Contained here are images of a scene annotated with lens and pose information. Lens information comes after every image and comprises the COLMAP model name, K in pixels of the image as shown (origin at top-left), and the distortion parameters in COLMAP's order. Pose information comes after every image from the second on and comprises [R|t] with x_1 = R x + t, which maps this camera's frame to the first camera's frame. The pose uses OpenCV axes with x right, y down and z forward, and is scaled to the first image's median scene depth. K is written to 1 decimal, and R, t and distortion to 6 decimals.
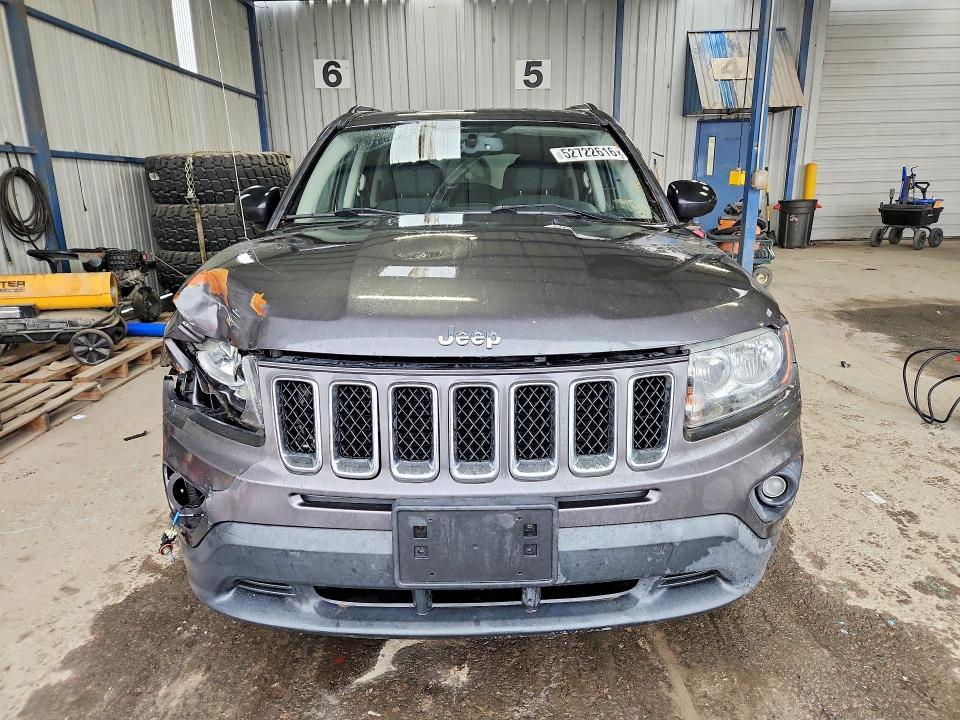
lens RADIAL K [[650.4, 0, 480.0], [0, 650.4, 360.0], [0, 0, 1]] dist [0.004947, 0.002890]
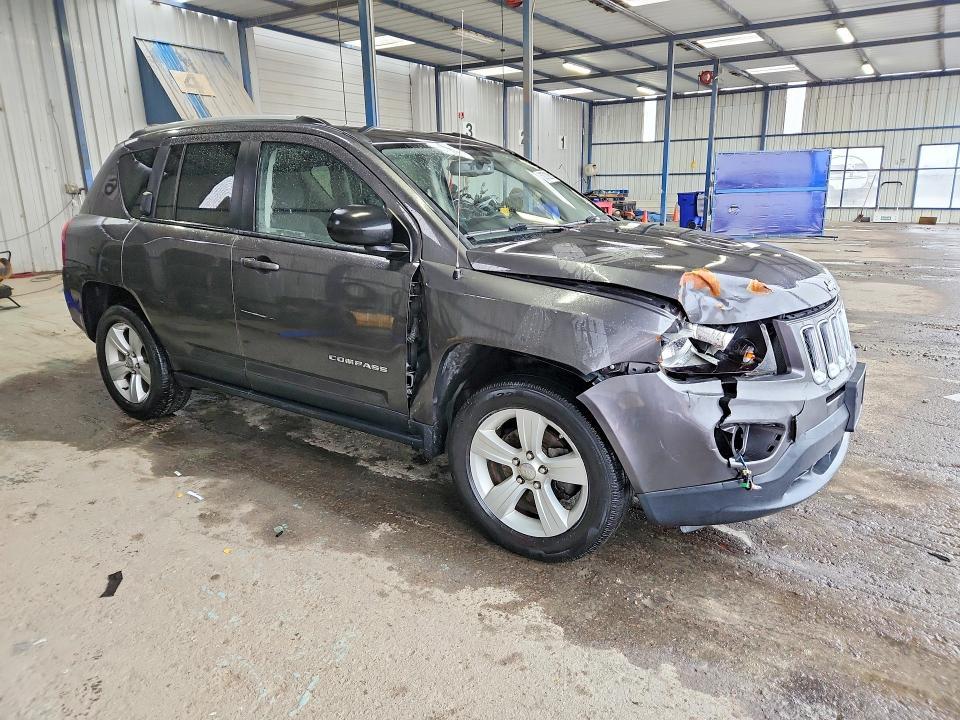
lens RADIAL K [[650.4, 0, 480.0], [0, 650.4, 360.0], [0, 0, 1]] dist [0.004947, 0.002890]
pose [[0.556977, -0.200731, 0.805905, -0.851639], [0.214007, 0.972273, 0.094264, -0.088795], [-0.802482, 0.119966, 0.584492, 0.312593]]
